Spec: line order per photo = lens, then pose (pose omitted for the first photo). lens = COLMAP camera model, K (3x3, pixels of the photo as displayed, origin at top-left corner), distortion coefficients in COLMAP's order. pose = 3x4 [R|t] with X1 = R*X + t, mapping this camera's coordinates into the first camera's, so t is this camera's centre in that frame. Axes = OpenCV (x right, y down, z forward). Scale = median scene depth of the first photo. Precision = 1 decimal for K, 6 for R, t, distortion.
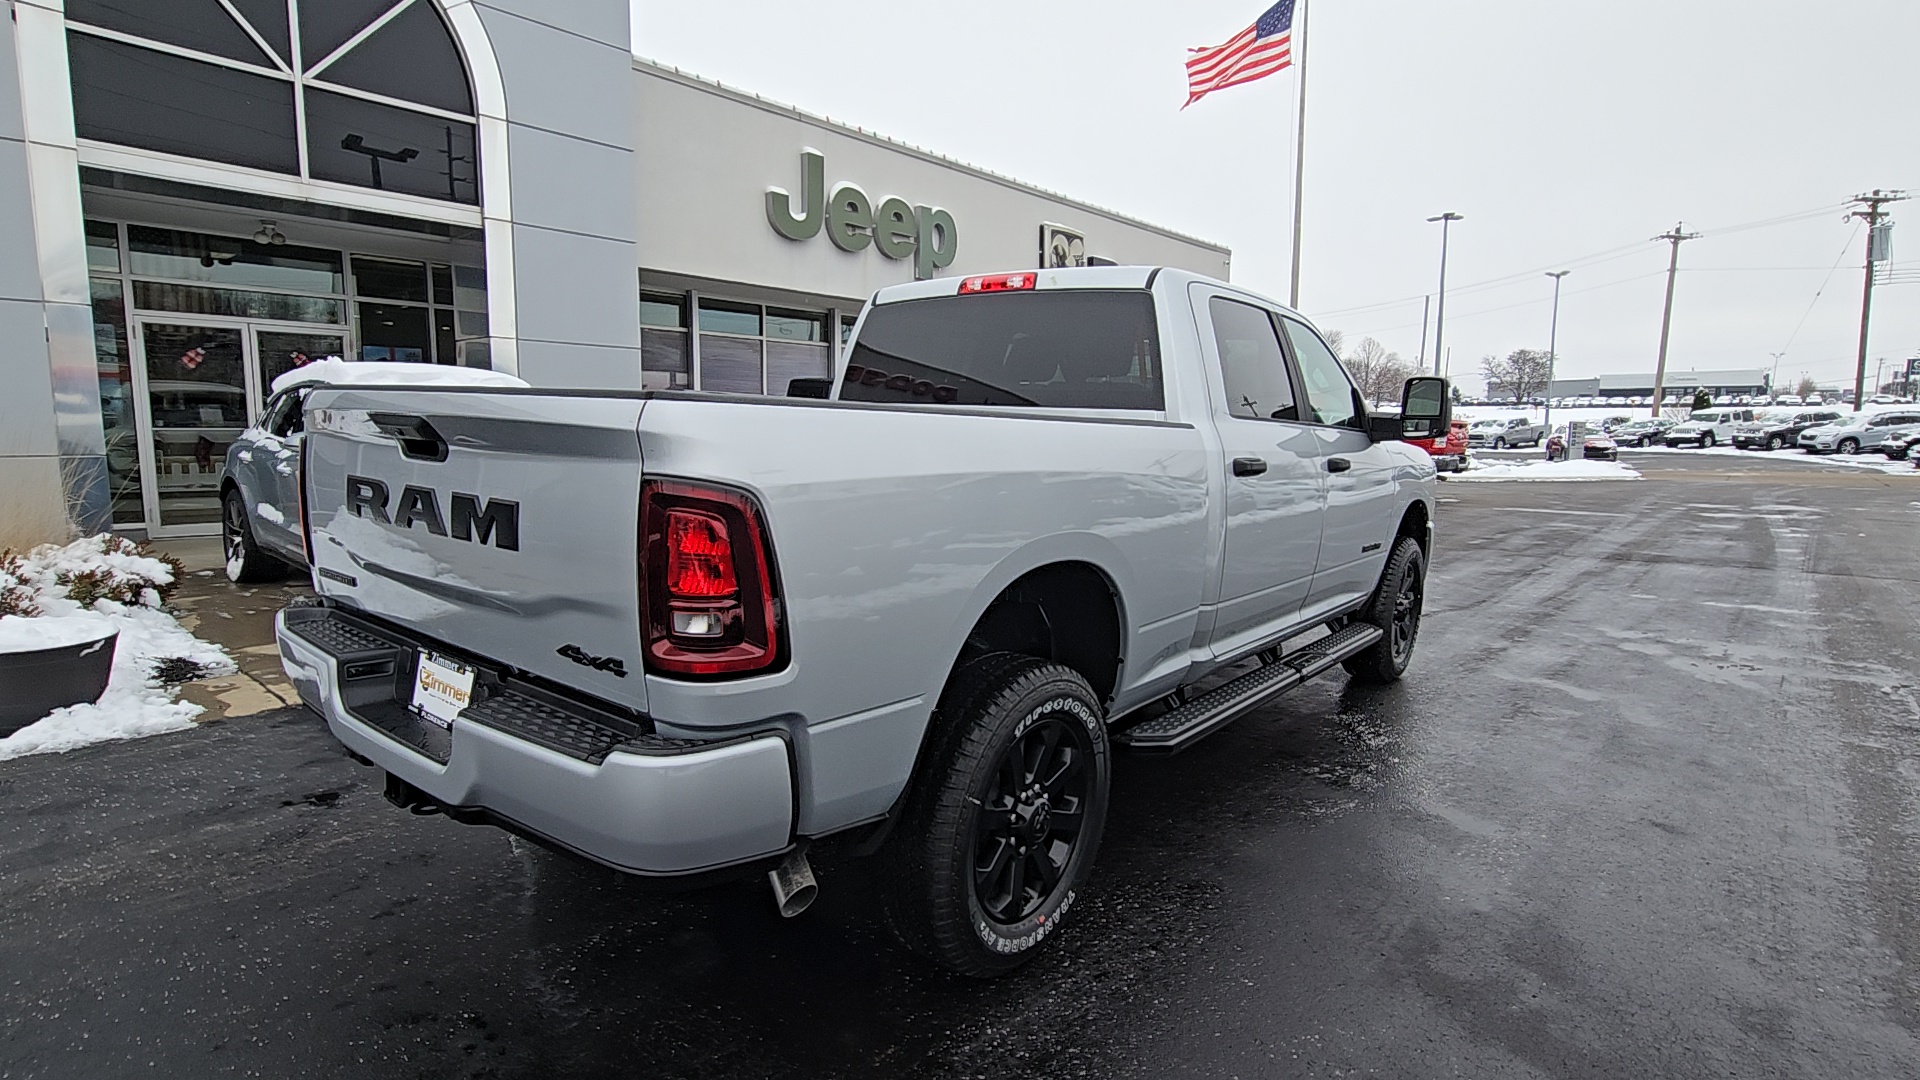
lens RADIAL K [[964.3, 0, 949.7], [0, 964.3, 545.7], [0, 0, 1]] dist [-0.001080, 0.000639]
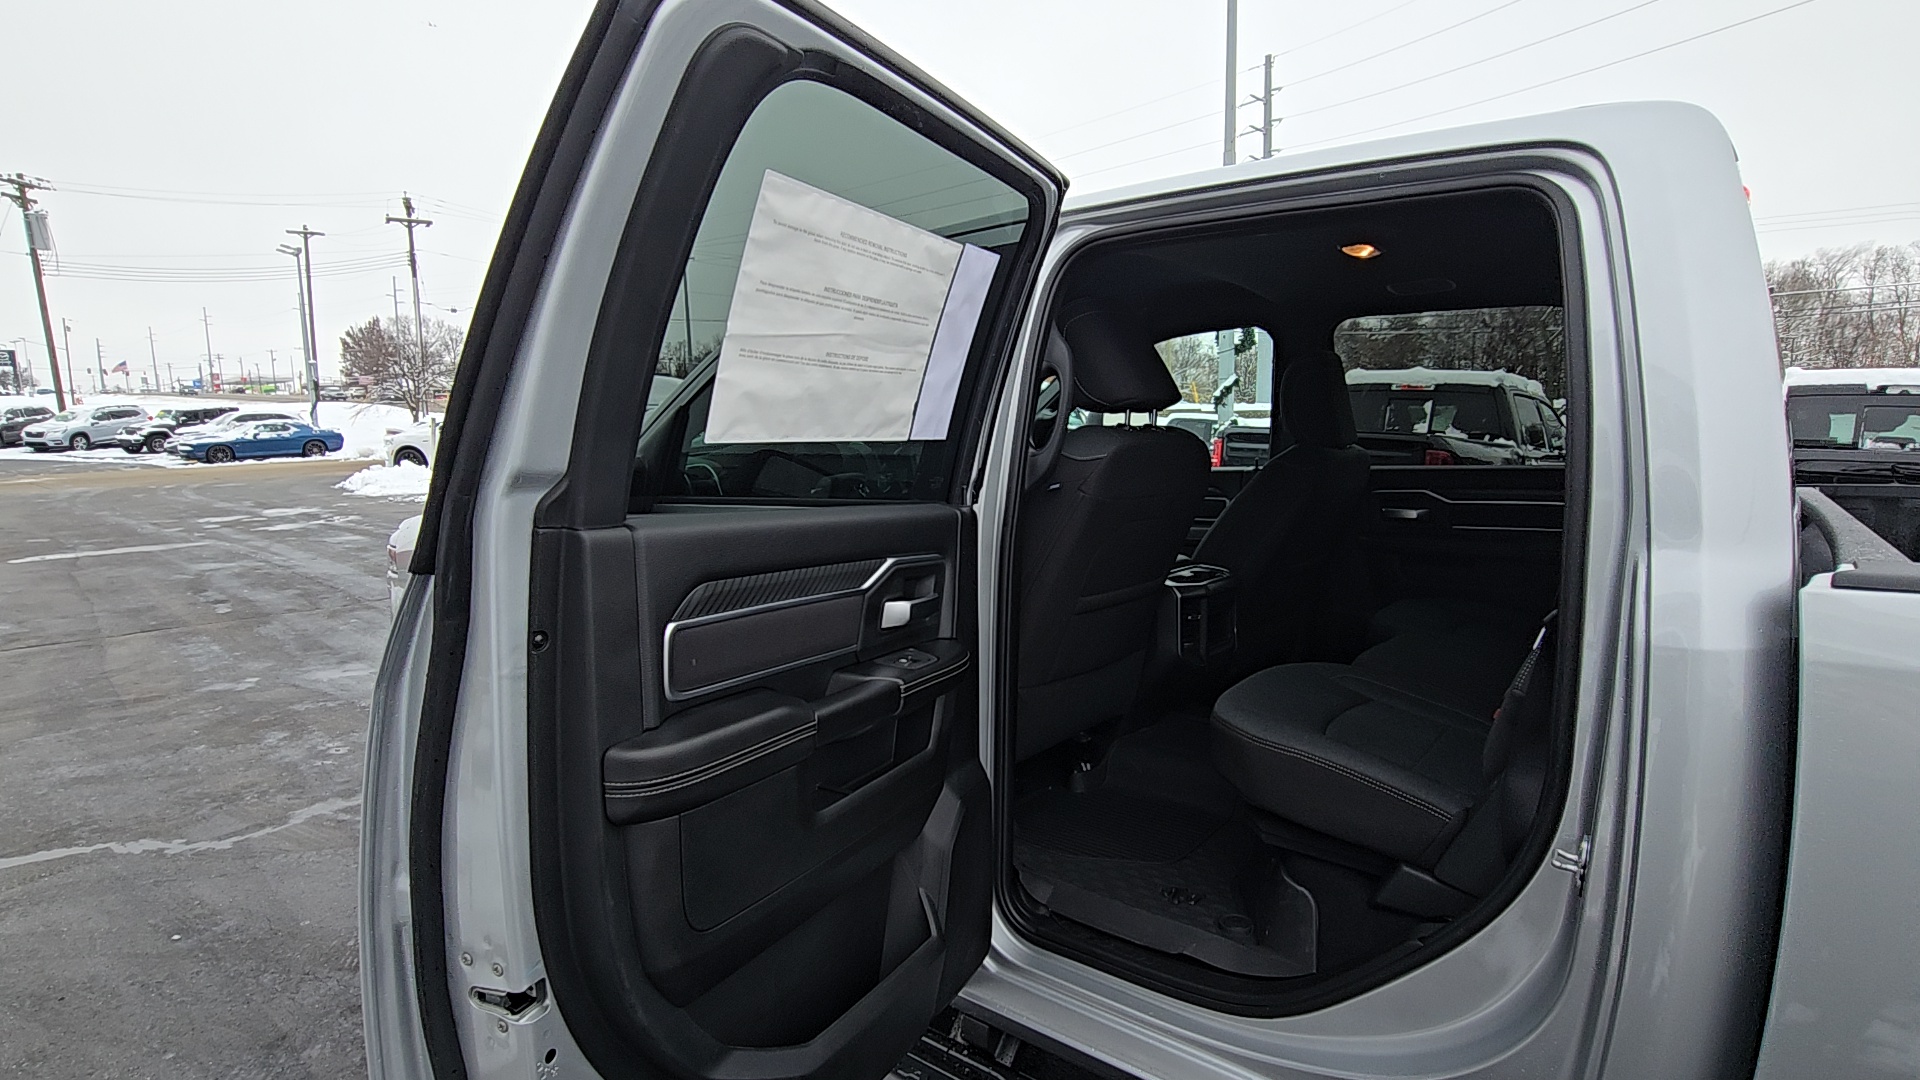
lens RADIAL K [[964.3, 0, 948.9], [0, 964.3, 548.9], [0, 0, 1]] dist [-0.001080, 0.000639]
pose [[0.002368, -0.153279, 0.988180, -0.107700], [0.140805, 0.978389, 0.151423, -0.061506], [-0.990034, 0.138783, 0.023899, 0.356574]]
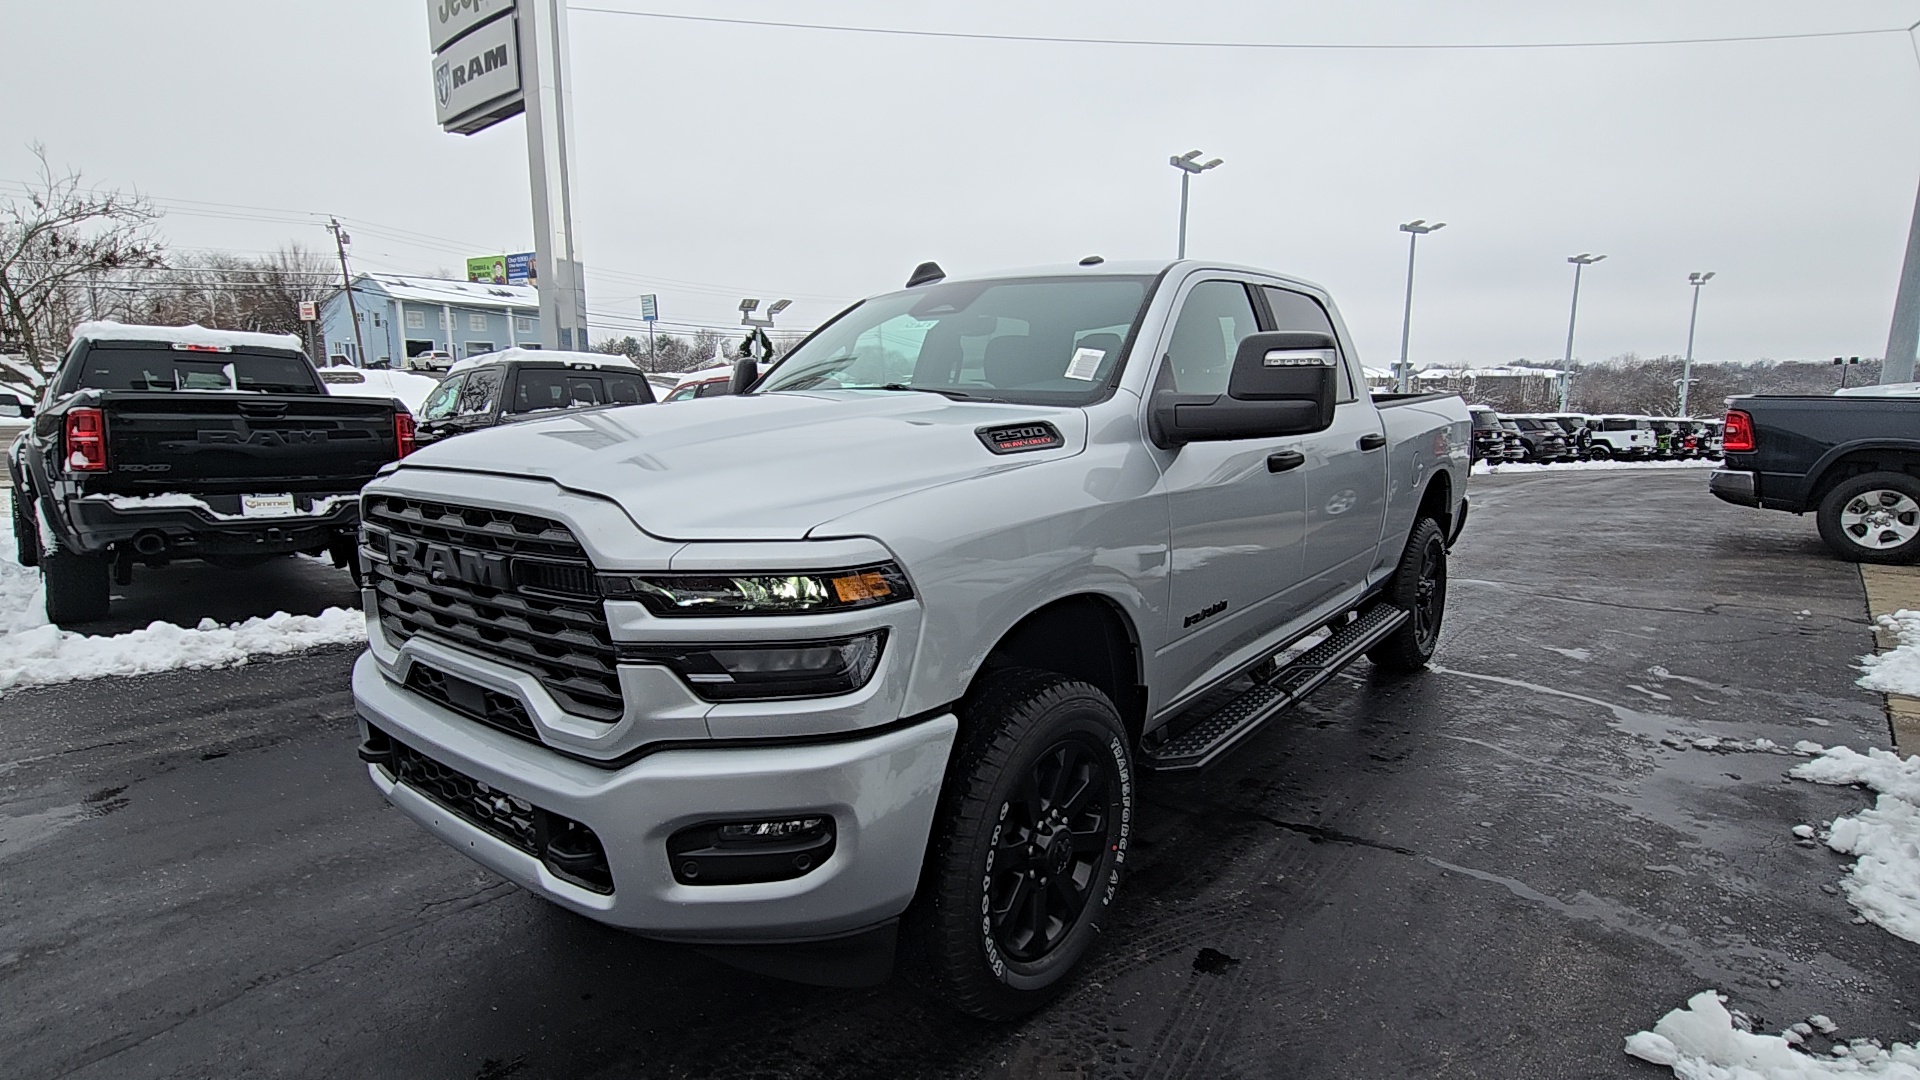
lens RADIAL K [[964.3, 0, 952.1], [0, 964.3, 543.8], [0, 0, 1]] dist [-0.001080, 0.000639]
pose [[-0.999844, -0.017643, -0.000982, 0.091273], [-0.017161, 0.956300, 0.291882, -0.086668], [-0.004211, 0.291854, -0.956454, 0.602471]]
